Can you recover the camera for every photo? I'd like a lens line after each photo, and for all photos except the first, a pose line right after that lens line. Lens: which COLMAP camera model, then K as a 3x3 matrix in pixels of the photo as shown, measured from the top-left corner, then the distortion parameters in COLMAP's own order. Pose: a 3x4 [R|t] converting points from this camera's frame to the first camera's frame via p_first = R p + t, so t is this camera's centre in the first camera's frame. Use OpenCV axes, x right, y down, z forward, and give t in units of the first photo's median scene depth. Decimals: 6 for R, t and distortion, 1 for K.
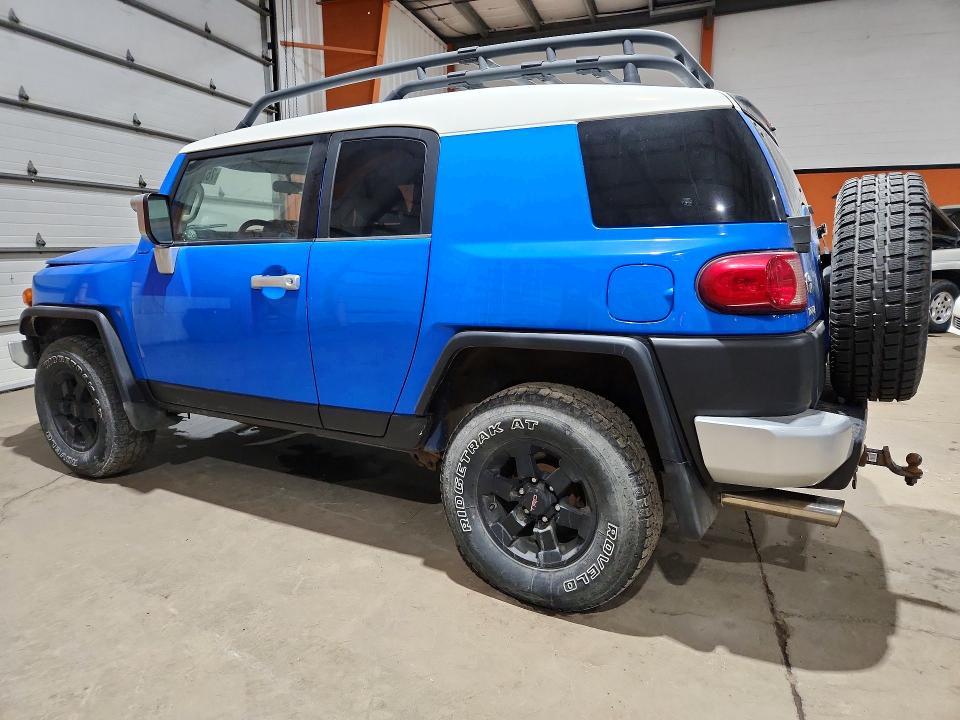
lens RADIAL K [[629.5, 0, 480.0], [0, 629.5, 360.0], [0, 0, 1]] dist [0.001007, -0.000188]
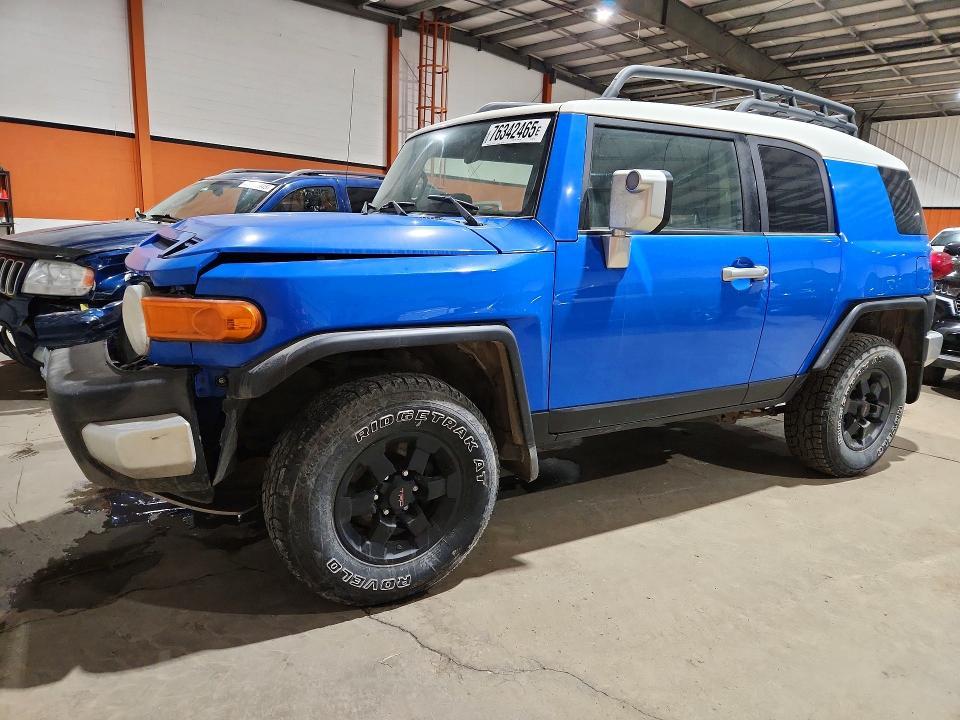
lens RADIAL K [[643.8, 0, 483.8], [0, 643.8, 354.2], [0, 0, 1]] dist [0.024743, -0.000944]
pose [[0.518642, -0.144089, 0.842762, -1.317740], [0.109707, 0.988764, 0.101537, -0.131594], [-0.847924, 0.039795, 0.528622, 0.715173]]
